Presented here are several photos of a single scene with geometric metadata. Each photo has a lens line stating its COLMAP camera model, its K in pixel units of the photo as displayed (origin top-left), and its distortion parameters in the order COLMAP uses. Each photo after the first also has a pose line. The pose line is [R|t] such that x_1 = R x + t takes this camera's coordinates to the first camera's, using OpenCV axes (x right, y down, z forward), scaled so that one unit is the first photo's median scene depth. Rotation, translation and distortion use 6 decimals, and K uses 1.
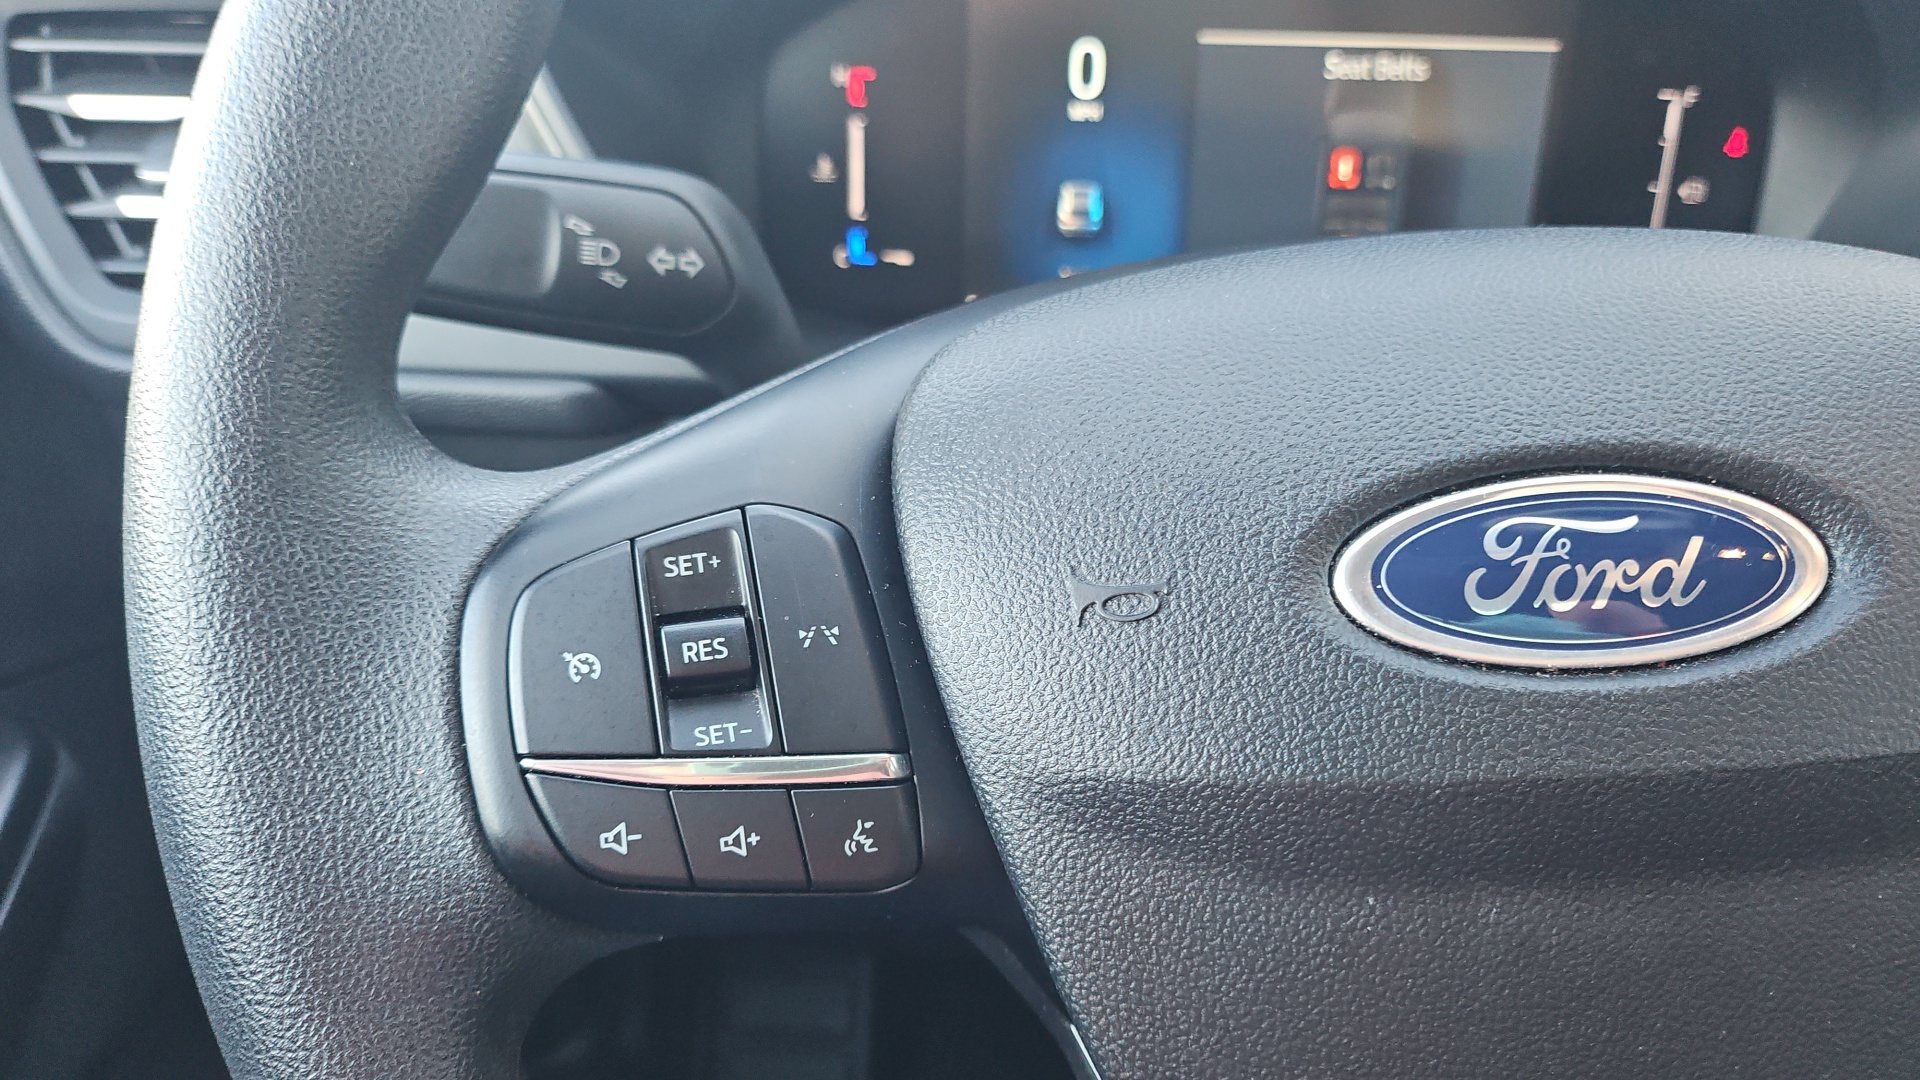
lens RADIAL K [[1270.8, 0, 1003.8], [0, 1270.8, 547.3], [0, 0, 1]] dist [-0.000743, -0.022810]
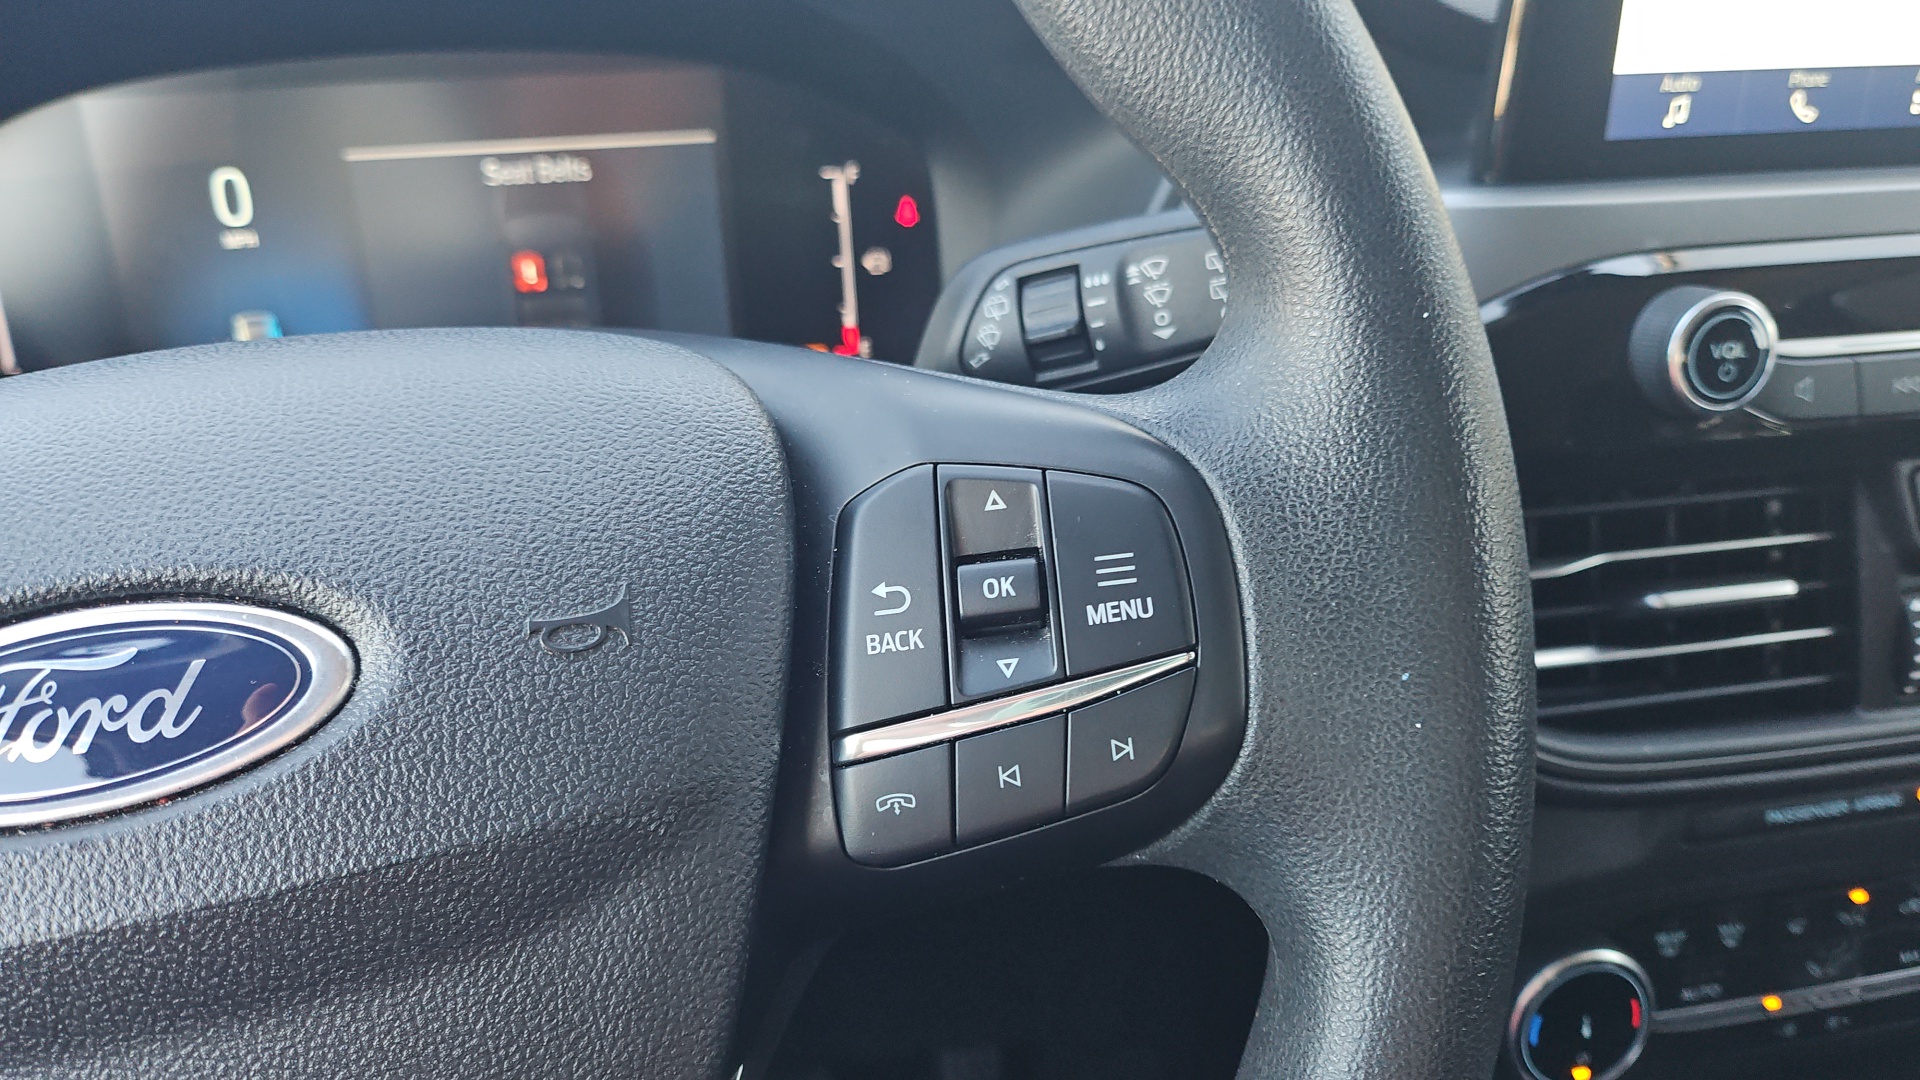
lens RADIAL K [[1270.8, 0, 961.0], [0, 1270.8, 547.2], [0, 0, 1]] dist [-0.000743, -0.022810]
pose [[0.978206, -0.125659, 0.165296, 0.419534], [0.136533, 0.989045, -0.056112, 0.017064], [-0.156435, 0.077458, 0.984646, -0.014456]]
